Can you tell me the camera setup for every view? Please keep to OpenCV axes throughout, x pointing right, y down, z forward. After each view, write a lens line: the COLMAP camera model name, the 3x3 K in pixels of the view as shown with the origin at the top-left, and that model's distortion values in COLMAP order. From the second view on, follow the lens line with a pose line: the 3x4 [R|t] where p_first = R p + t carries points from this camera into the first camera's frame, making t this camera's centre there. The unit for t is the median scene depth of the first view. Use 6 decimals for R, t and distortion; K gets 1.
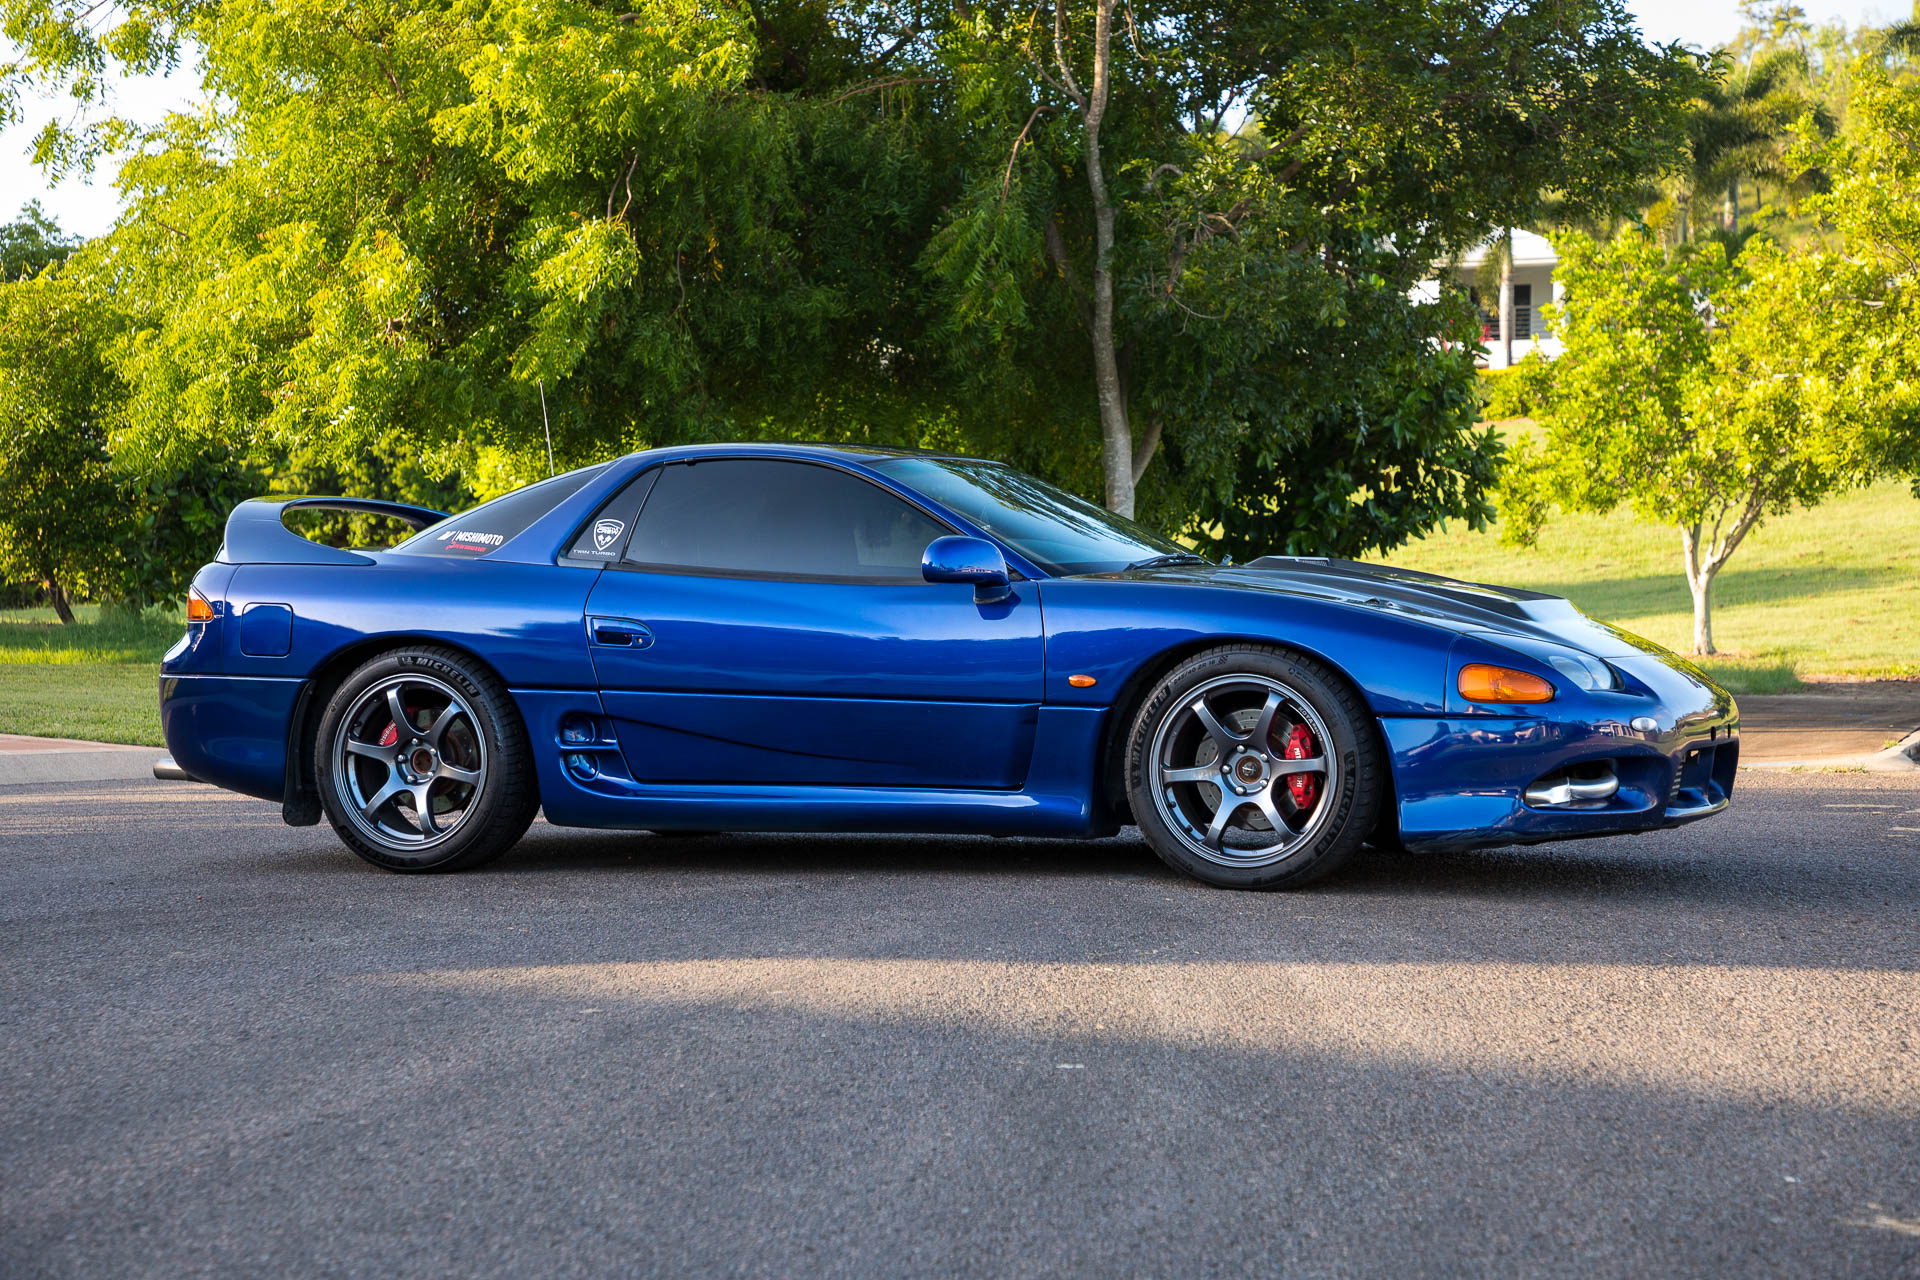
lens RADIAL K [[3533.2, 0, 951.0], [0, 3533.2, 643.7], [0, 0, 1]] dist [0.328765, 0.000000]
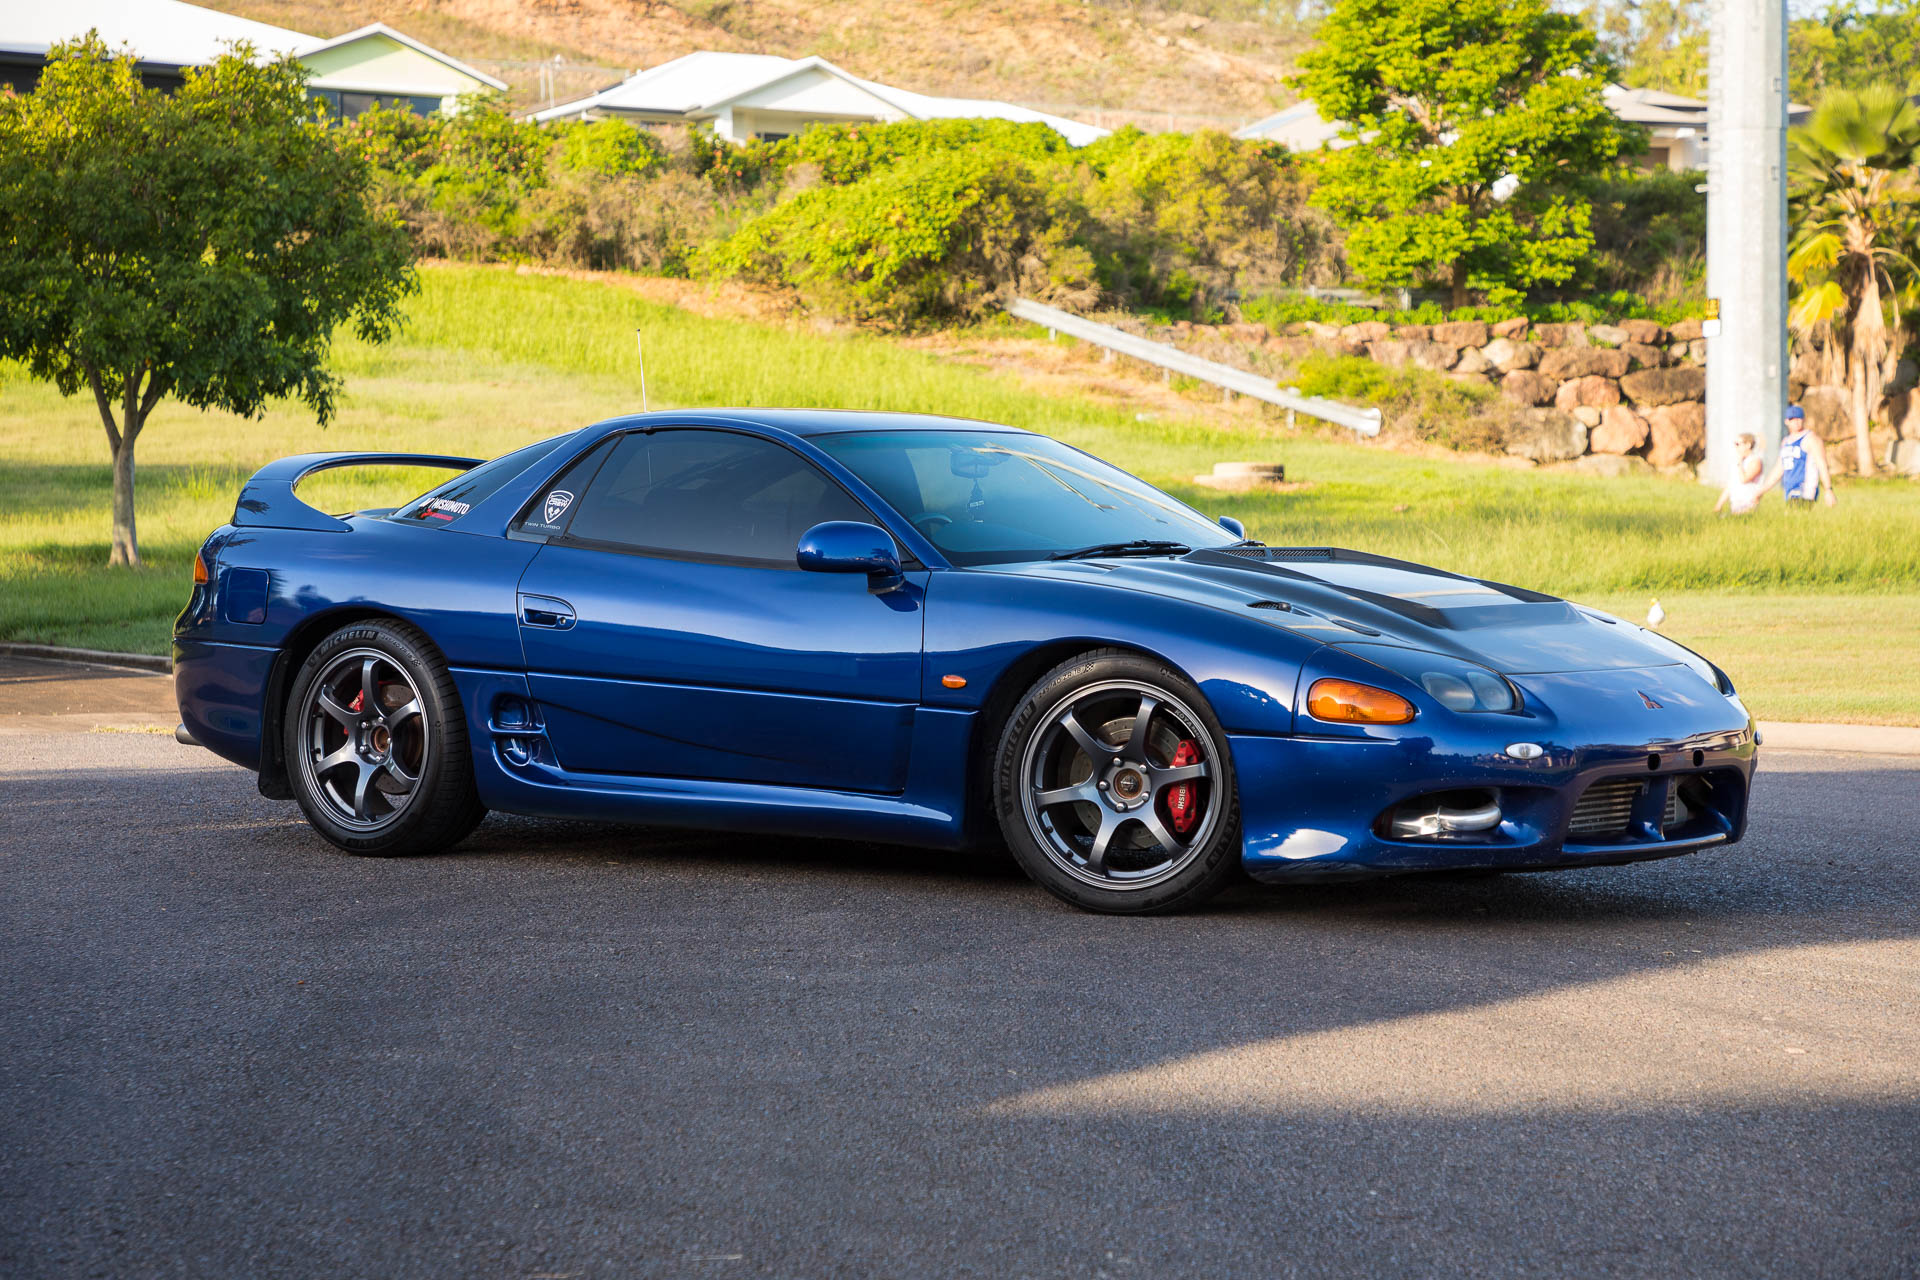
lens RADIAL K [[4090.5, 0, 993.1], [0, 4090.5, 612.5], [0, 0, 1]] dist [0.455624, 0.000000]
pose [[0.686801, -0.017793, 0.726627, -0.719052], [0.001260, 0.999728, 0.023290, -0.031064], [-0.726844, -0.015080, 0.686637, 0.244541]]
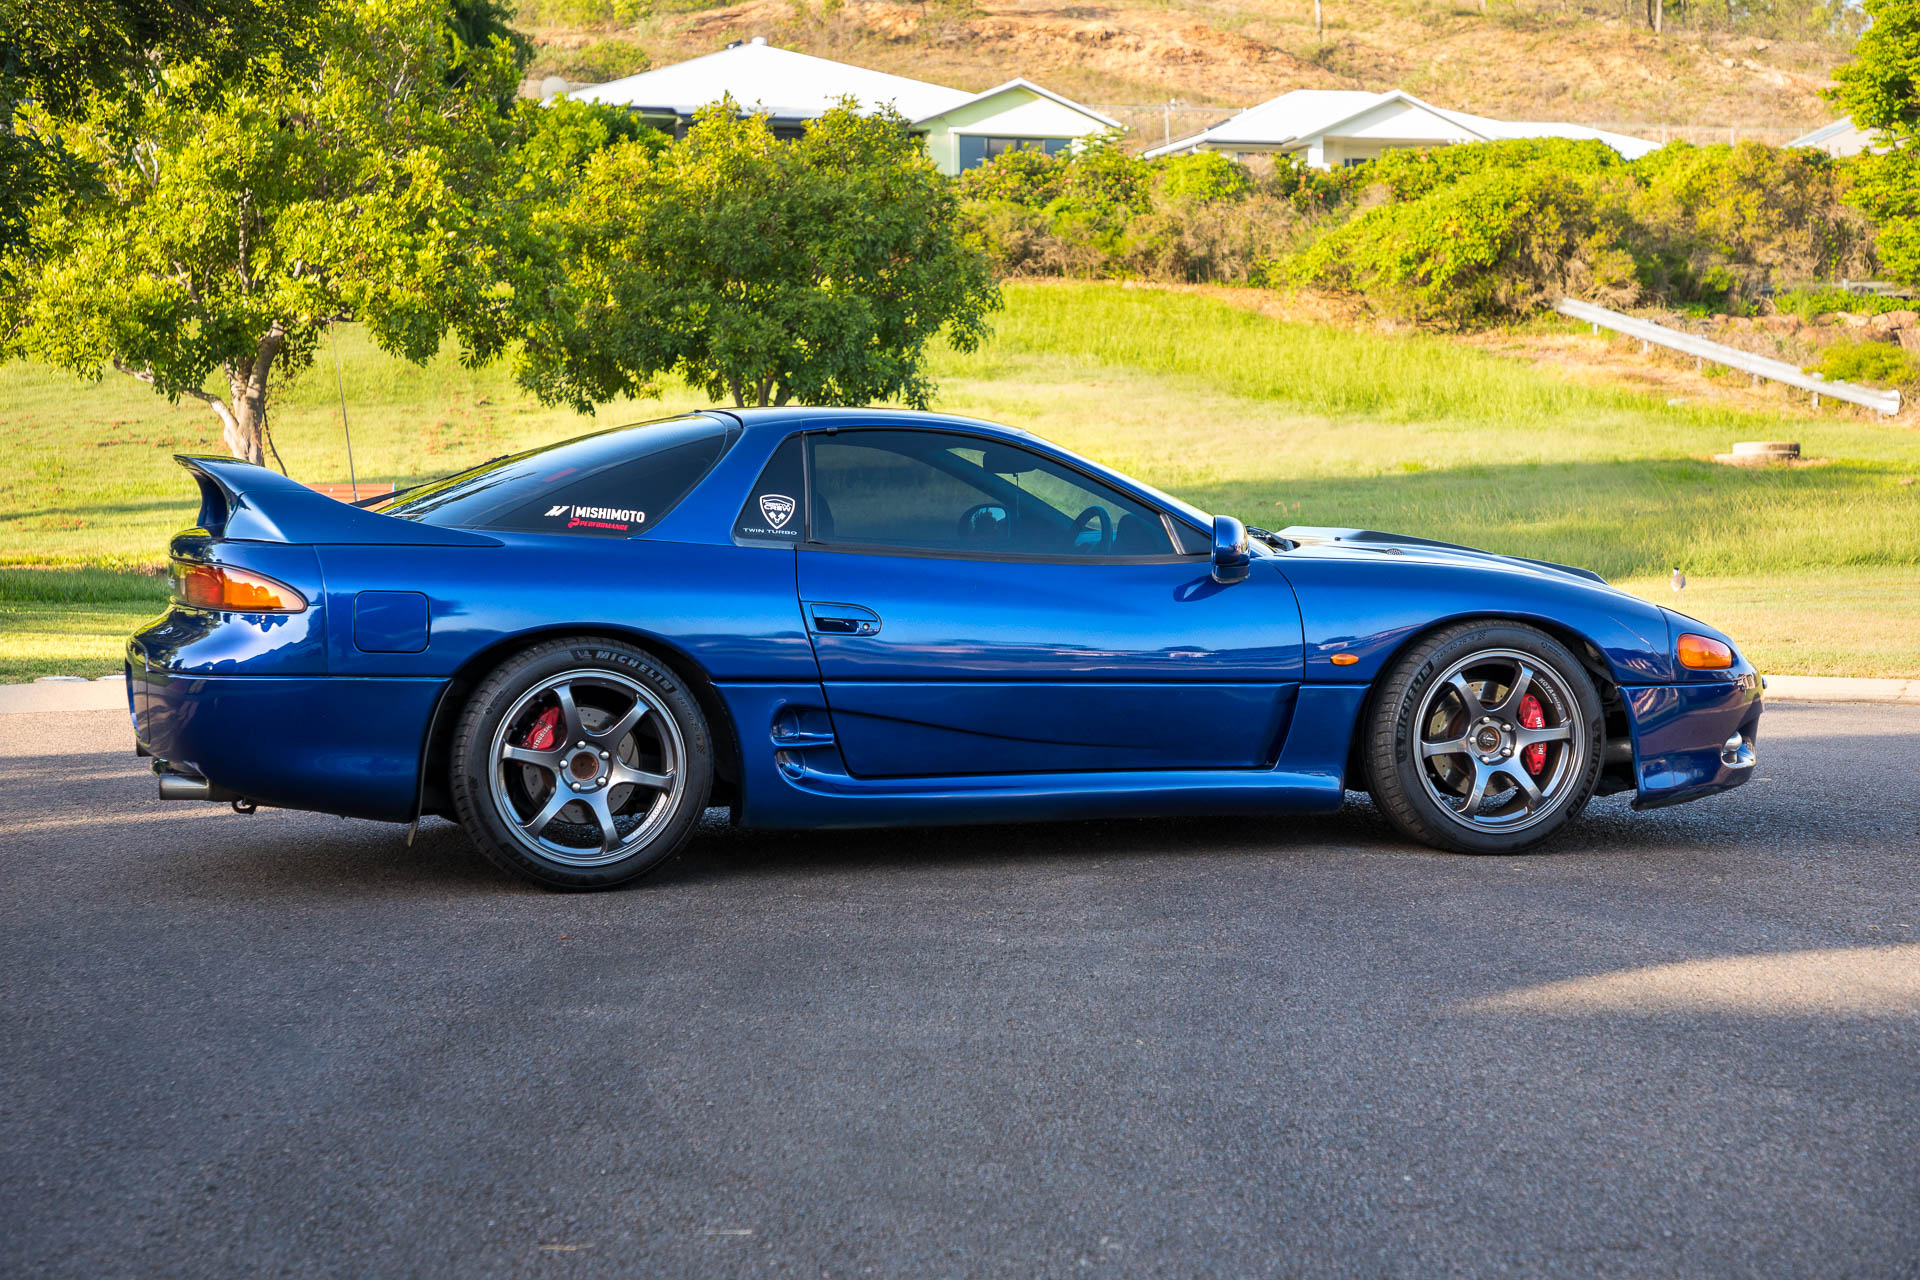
lens RADIAL K [[3533.2, 0, 961.4], [0, 3533.2, 645.6], [0, 0, 1]] dist [0.328765, 0.000000]
pose [[0.798432, -0.031558, 0.601257, -0.615671], [0.008173, 0.999101, 0.041587, -0.033938], [-0.602029, -0.028290, 0.797973, 0.236304]]
